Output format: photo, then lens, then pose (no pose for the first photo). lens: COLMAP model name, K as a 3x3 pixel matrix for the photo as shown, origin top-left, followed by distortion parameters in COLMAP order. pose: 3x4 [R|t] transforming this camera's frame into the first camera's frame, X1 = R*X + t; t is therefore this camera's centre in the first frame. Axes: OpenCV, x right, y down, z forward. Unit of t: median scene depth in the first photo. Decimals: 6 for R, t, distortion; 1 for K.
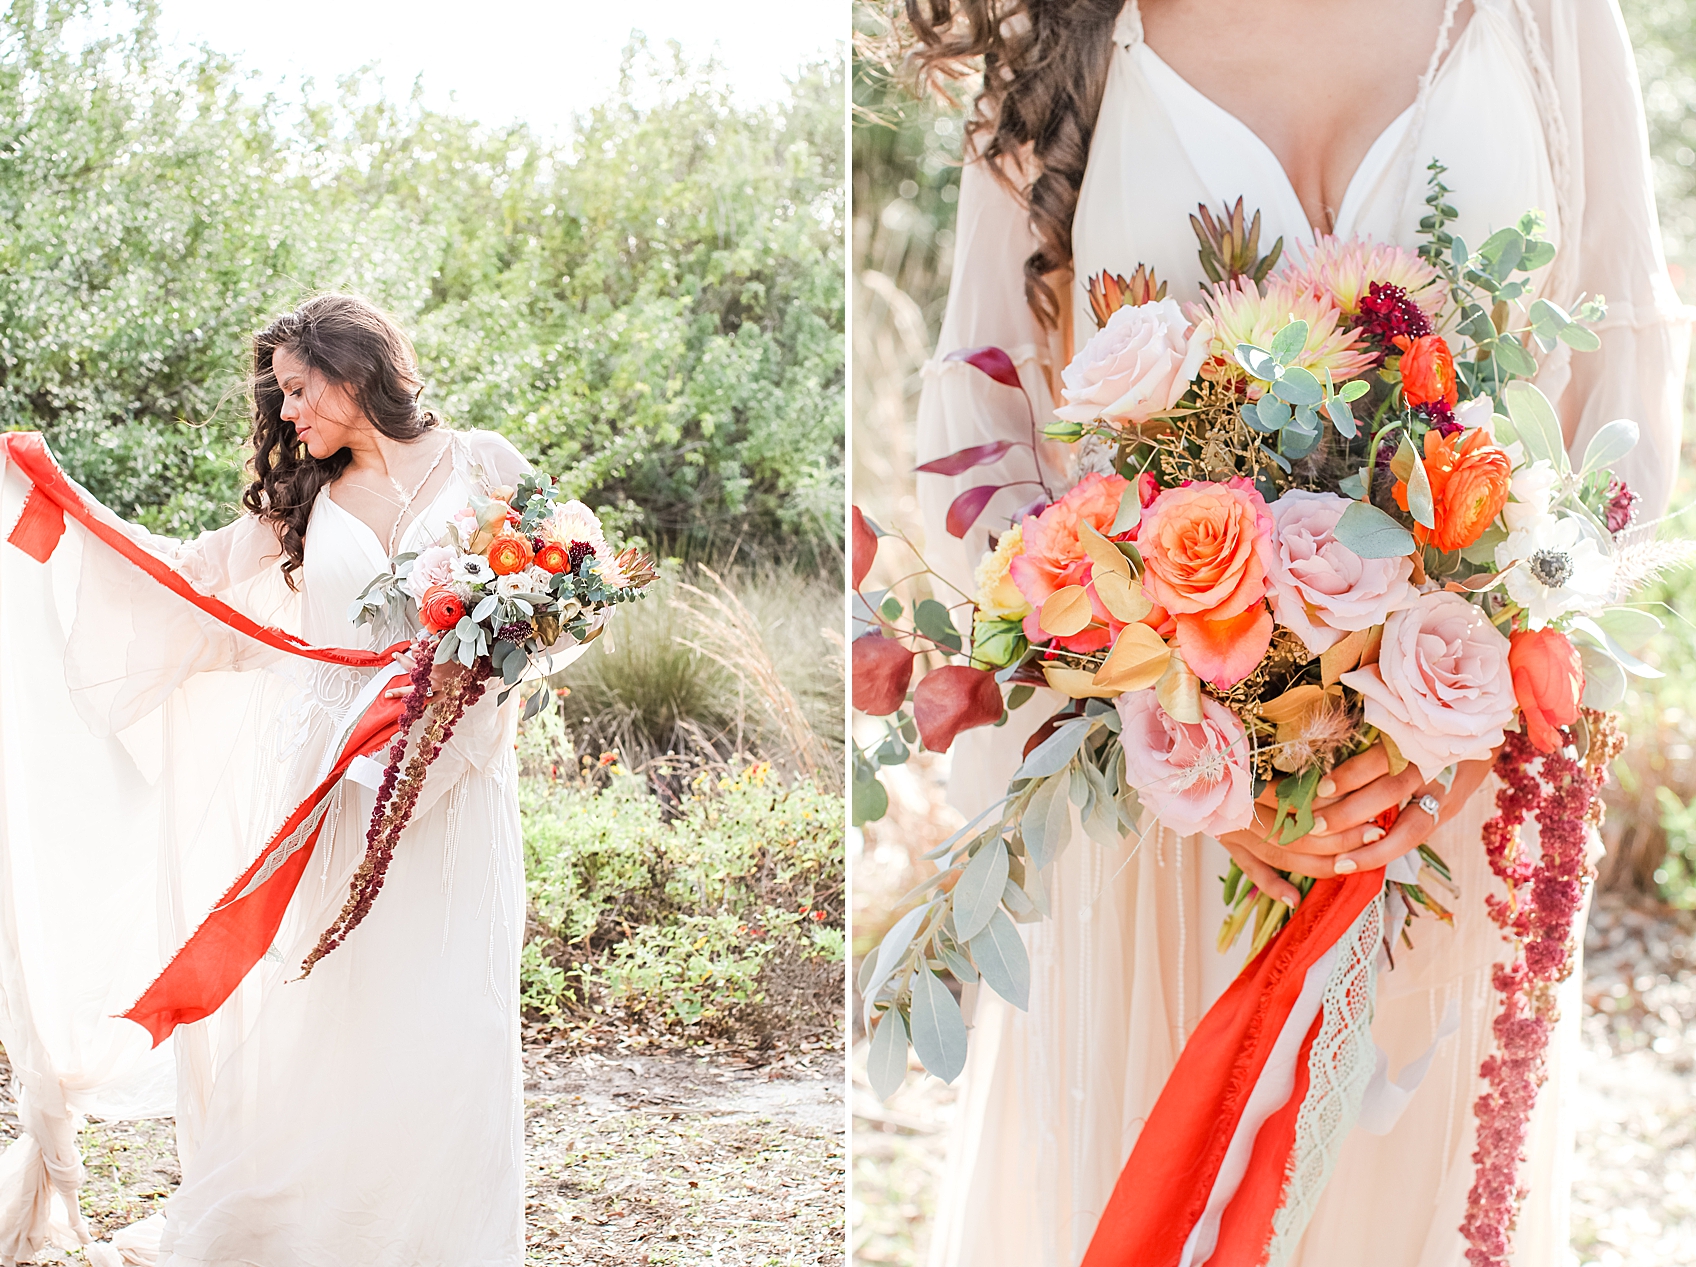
lens RADIAL K [[6437.0, 0, 848.0], [0, 6437.0, 633.5], [0, 0, 1]] dist [-0.243617, -3.588405]
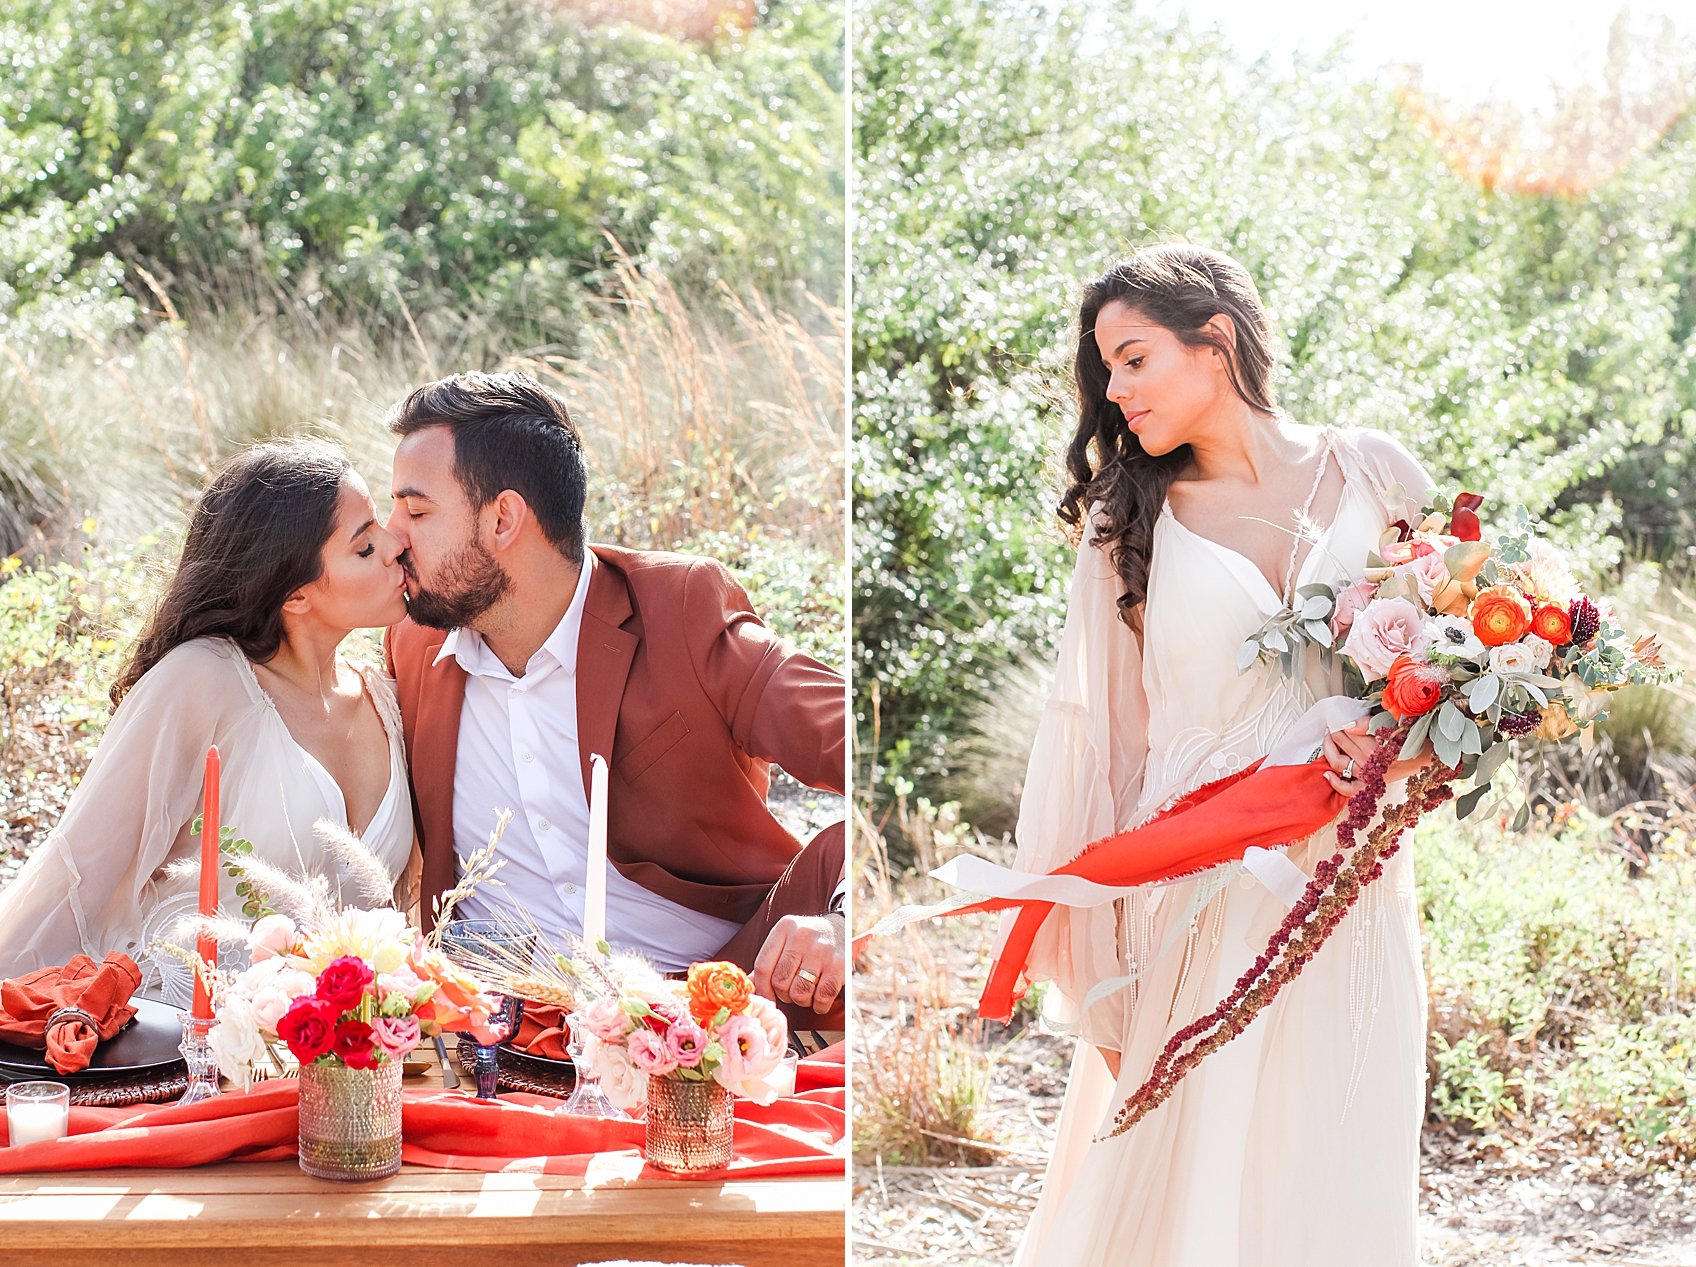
lens RADIAL K [[6437.0, 0, 848.0], [0, 6437.0, 633.5], [0, 0, 1]] dist [-0.243617, -3.588405]
pose [[0.988069, 0.030923, -0.150875, -0.004553], [-0.030600, 0.999522, 0.004466, -0.005656], [0.150941, 0.000204, 0.988543, 0.167356]]
